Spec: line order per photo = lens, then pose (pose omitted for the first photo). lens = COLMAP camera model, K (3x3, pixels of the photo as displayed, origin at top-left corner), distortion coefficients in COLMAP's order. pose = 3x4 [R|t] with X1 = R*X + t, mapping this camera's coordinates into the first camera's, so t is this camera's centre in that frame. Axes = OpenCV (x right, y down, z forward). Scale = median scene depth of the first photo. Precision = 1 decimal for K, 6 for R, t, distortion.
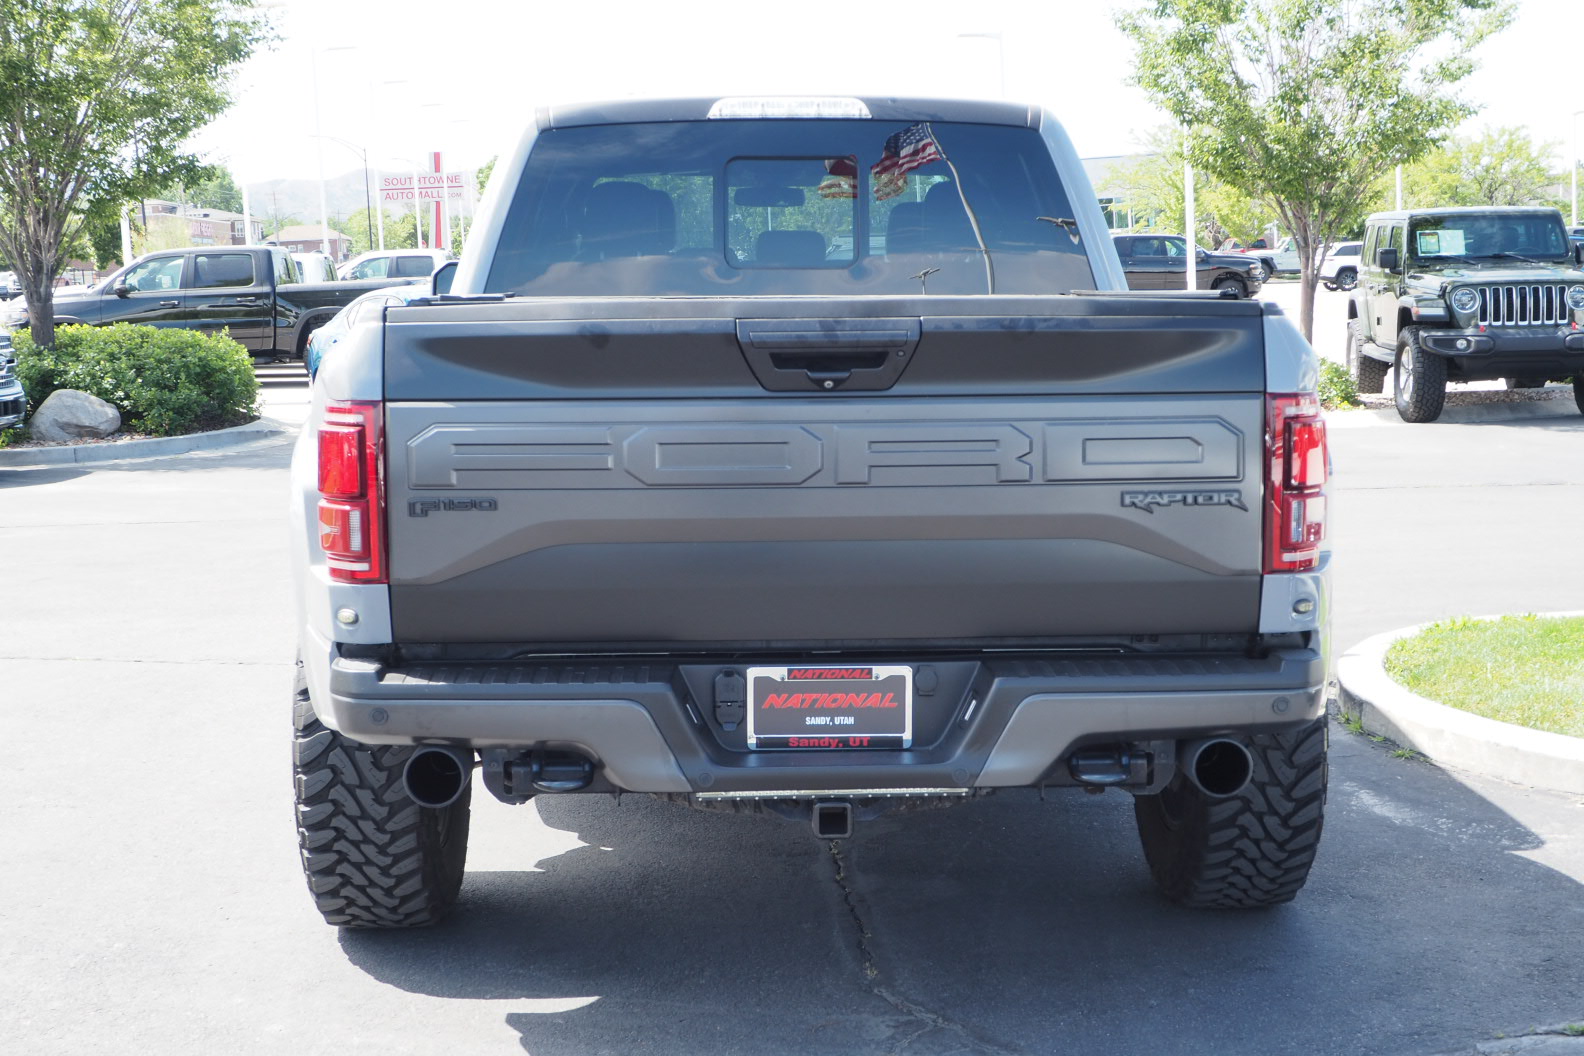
lens RADIAL K [[2128.2, 0, 792.0], [0, 2128.2, 528.0], [0, 0, 1]] dist [0.003920, -0.002246]
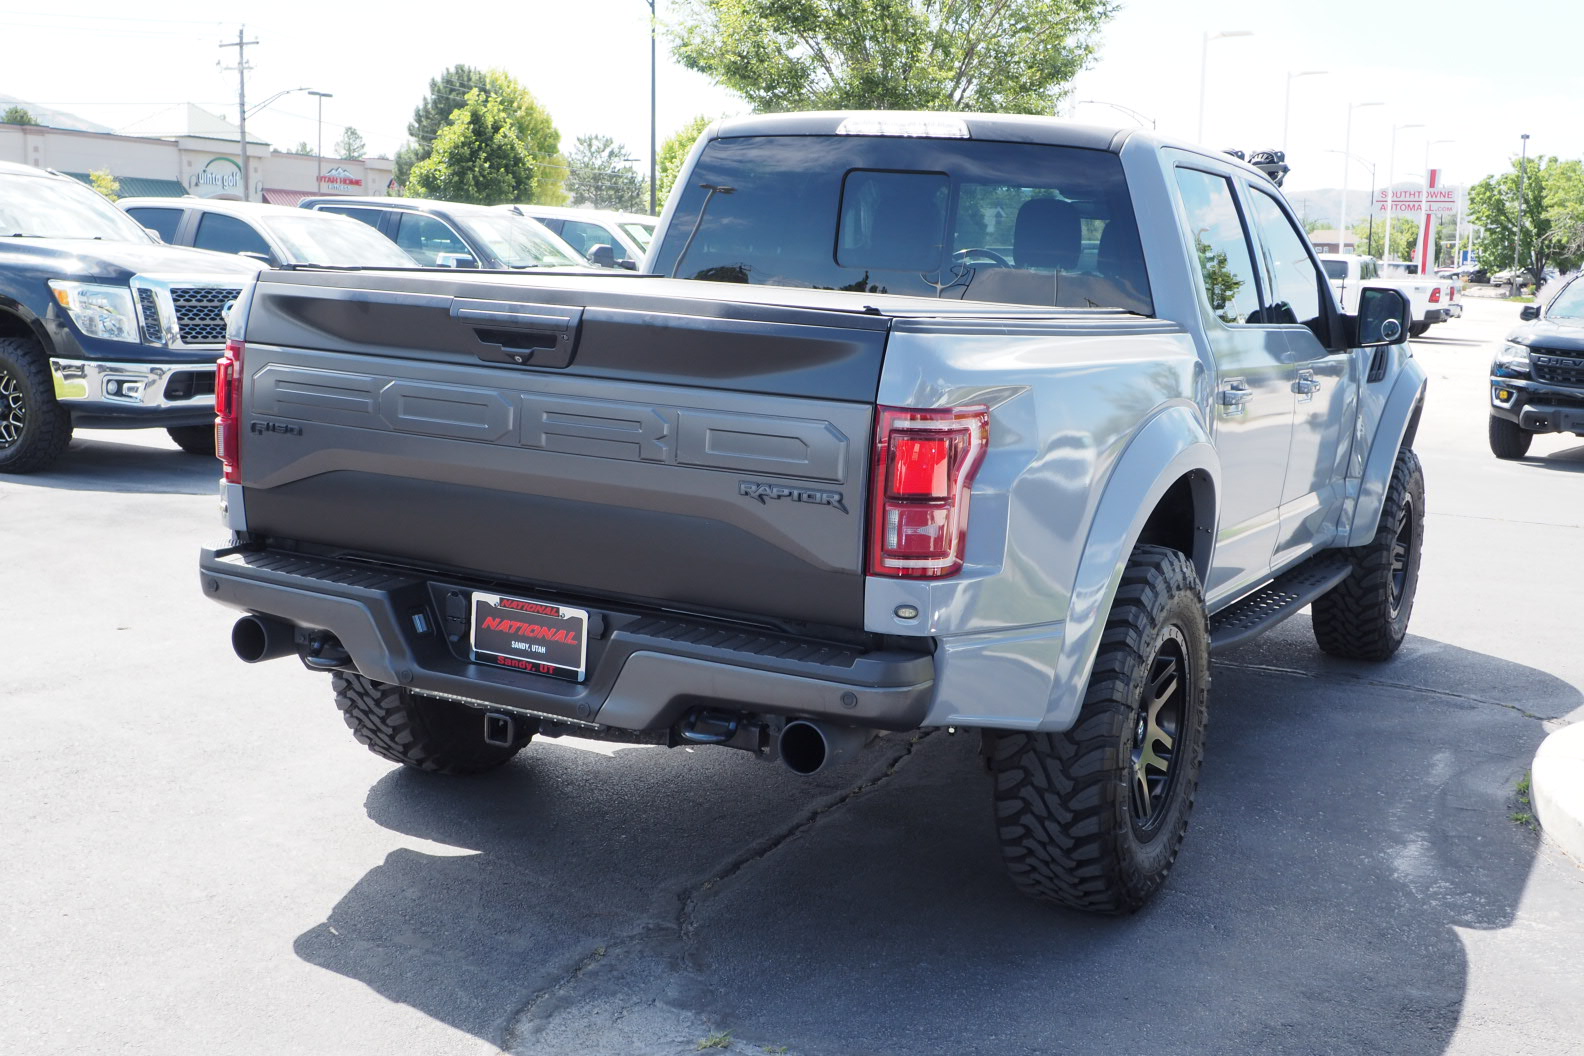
lens RADIAL K [[1855.8, 0, 815.5], [0, 1855.8, 509.1], [0, 0, 1]] dist [0.004065, 0.015720]
pose [[0.874354, 0.124913, -0.468937, 0.624431], [-0.120520, 0.991924, 0.039509, -0.043905], [0.470085, 0.021971, 0.882348, 0.173670]]
